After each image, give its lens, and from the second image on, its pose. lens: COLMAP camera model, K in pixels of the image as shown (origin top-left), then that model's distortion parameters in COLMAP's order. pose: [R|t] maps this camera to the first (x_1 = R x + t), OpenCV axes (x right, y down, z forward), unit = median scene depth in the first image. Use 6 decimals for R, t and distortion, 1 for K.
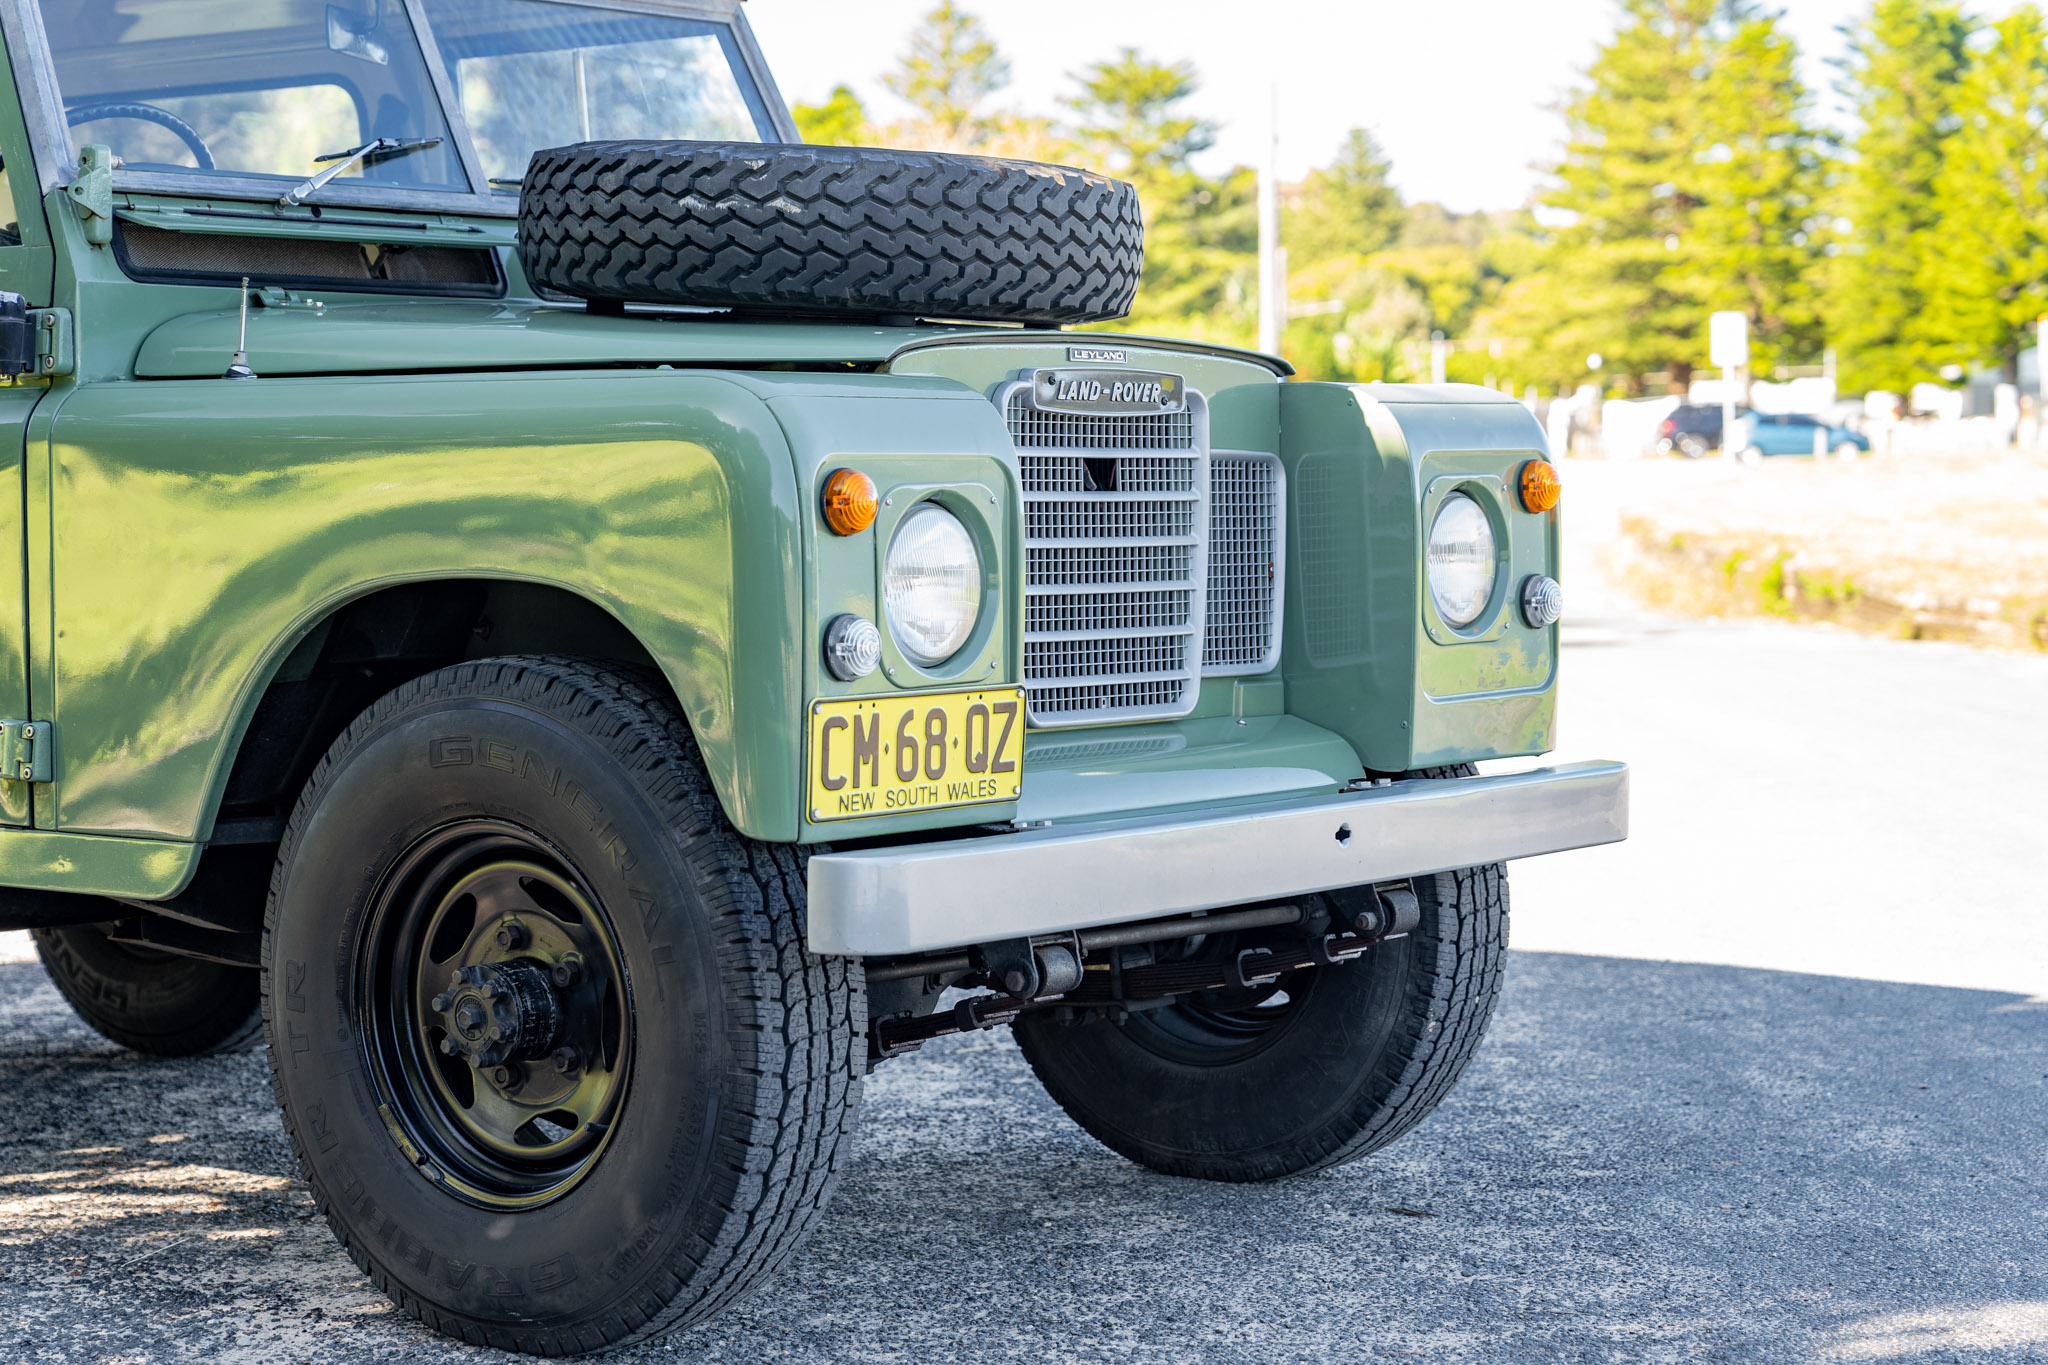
lens RADIAL K [[4007.1, 0, 1024.0], [0, 4007.1, 682.5], [0, 0, 1]] dist [0.006690, 0.451975]
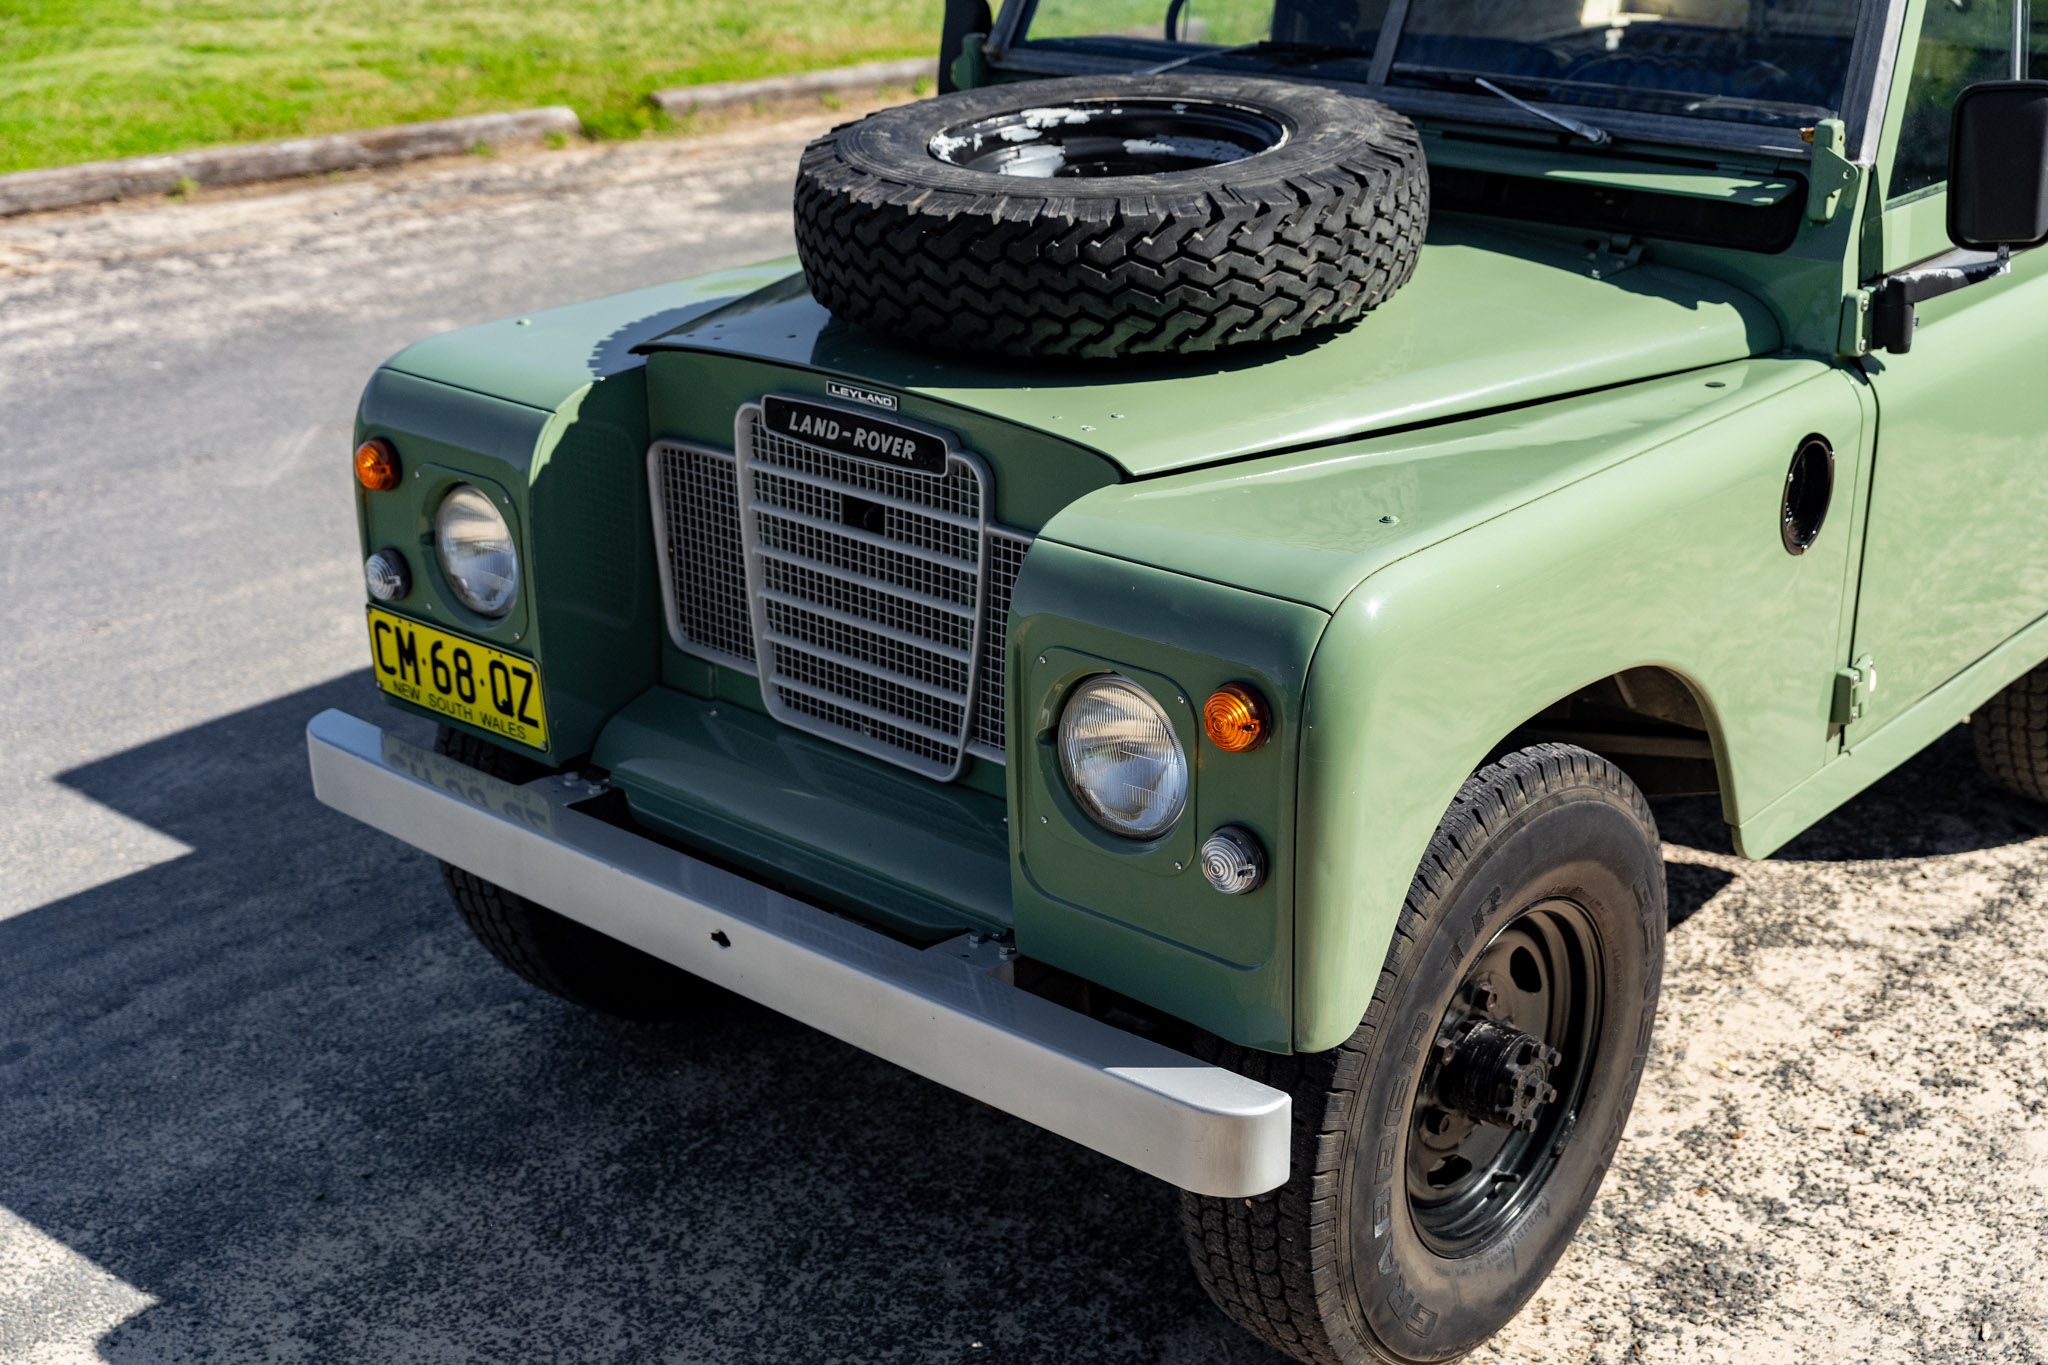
lens RADIAL K [[2401.5, 0, 1025.3], [0, 2401.5, 759.2], [0, 0, 1]] dist [0.016237, 0.017899]
pose [[-0.047217, 0.386340, -0.921147, 0.639011], [-0.060195, 0.919399, 0.388693, -0.250234], [0.997069, 0.073801, -0.020155, 1.157755]]
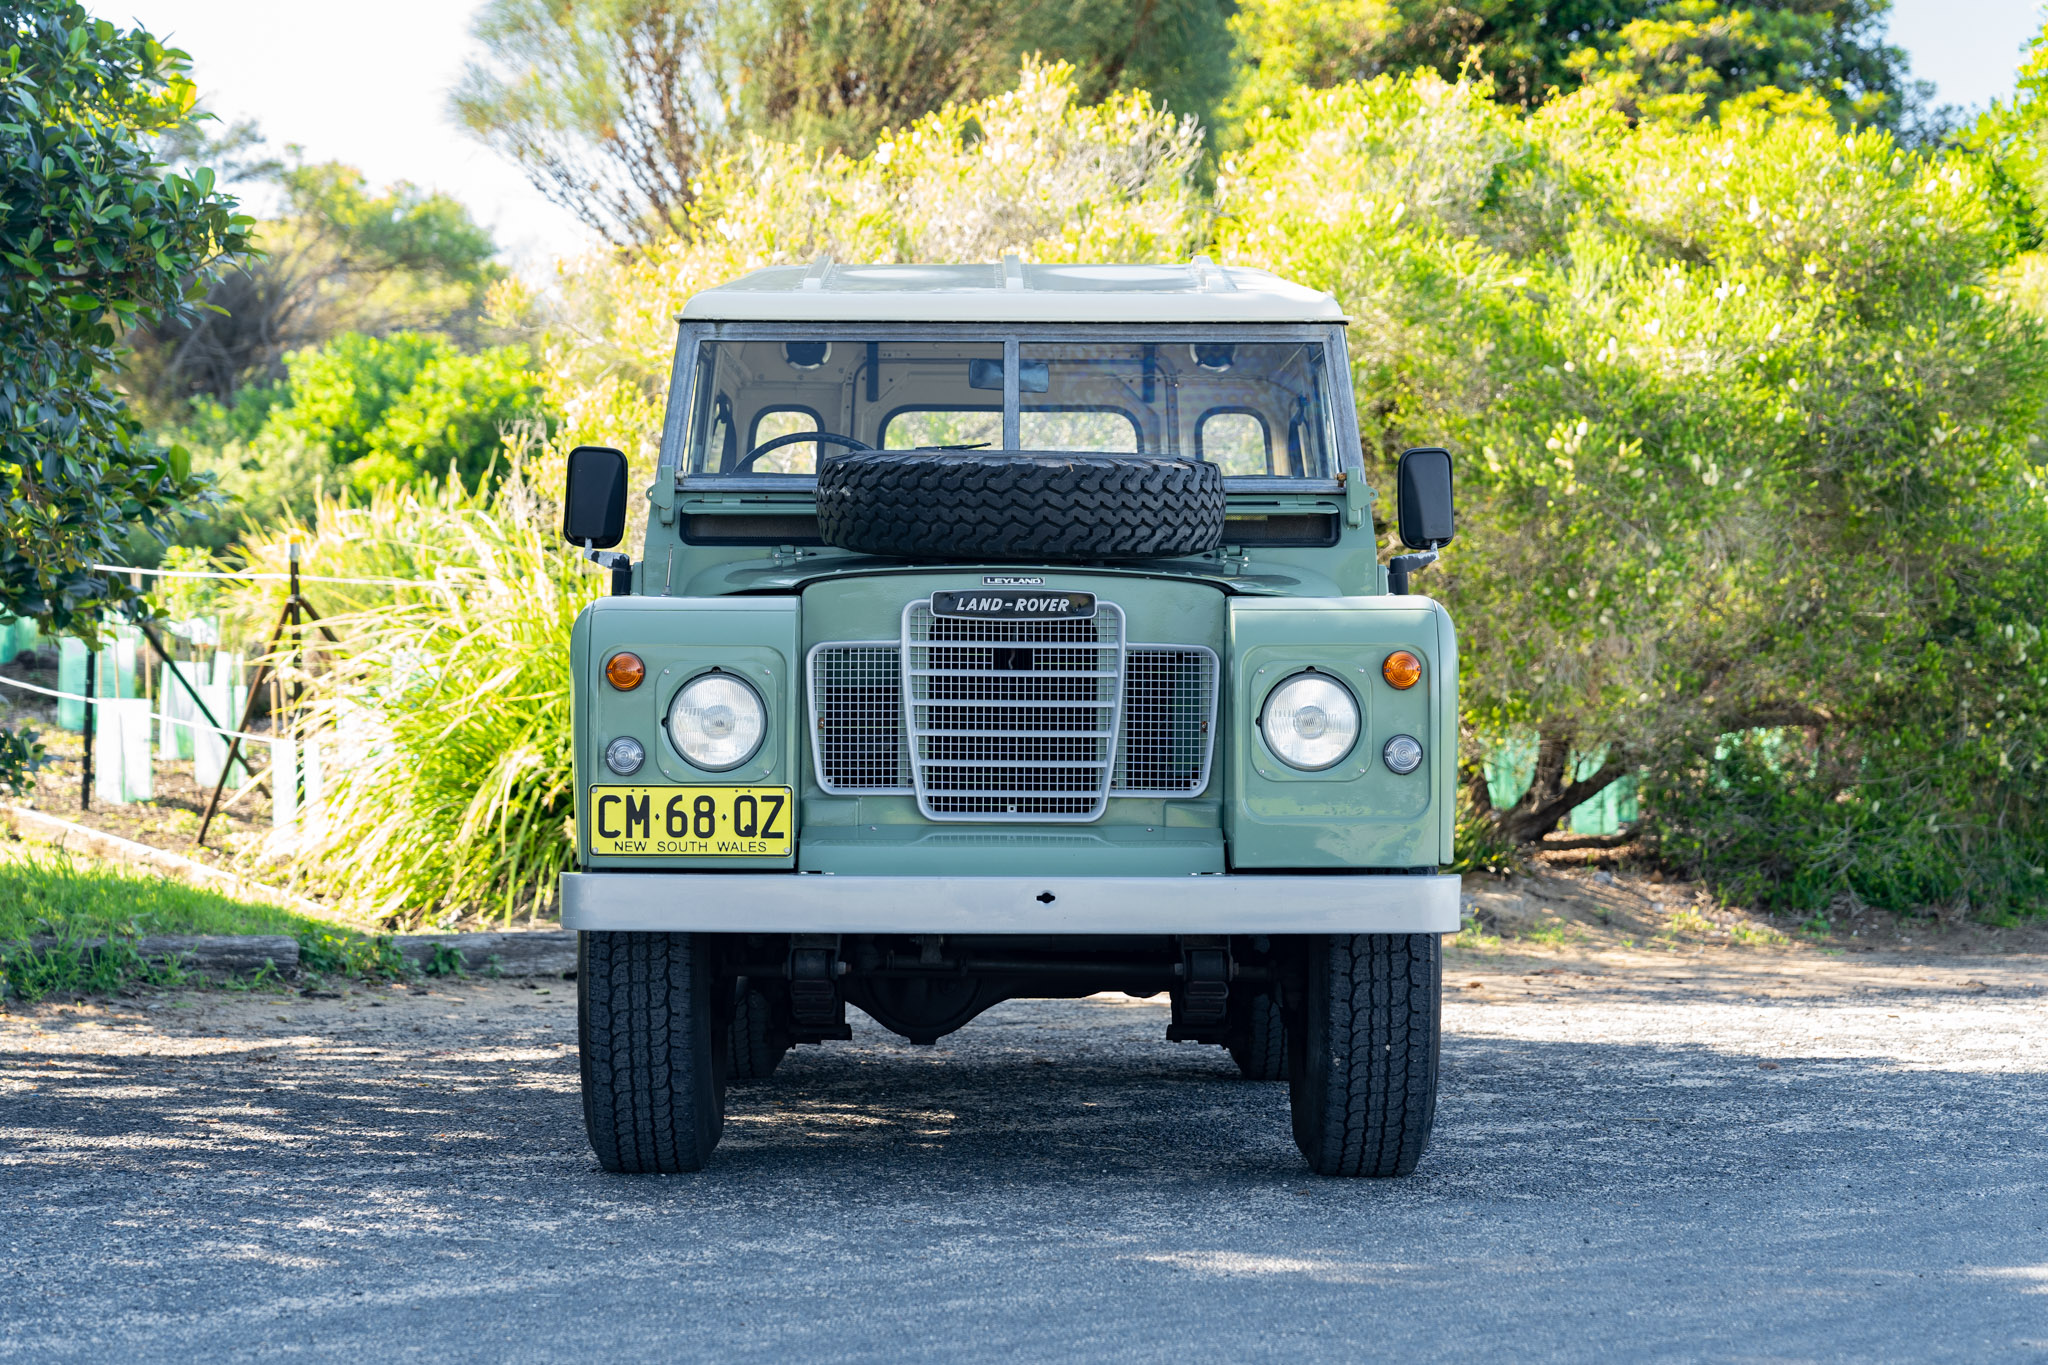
lens RADIAL K [[4007.1, 0, 1024.0], [0, 4007.1, 682.5], [0, 0, 1]] dist [0.006690, 0.451975]
pose [[0.611740, 0.006905, -0.791029, 1.346671], [-0.050525, 0.998261, -0.030360, 0.003400], [0.789444, 0.058539, 0.611025, 0.078821]]
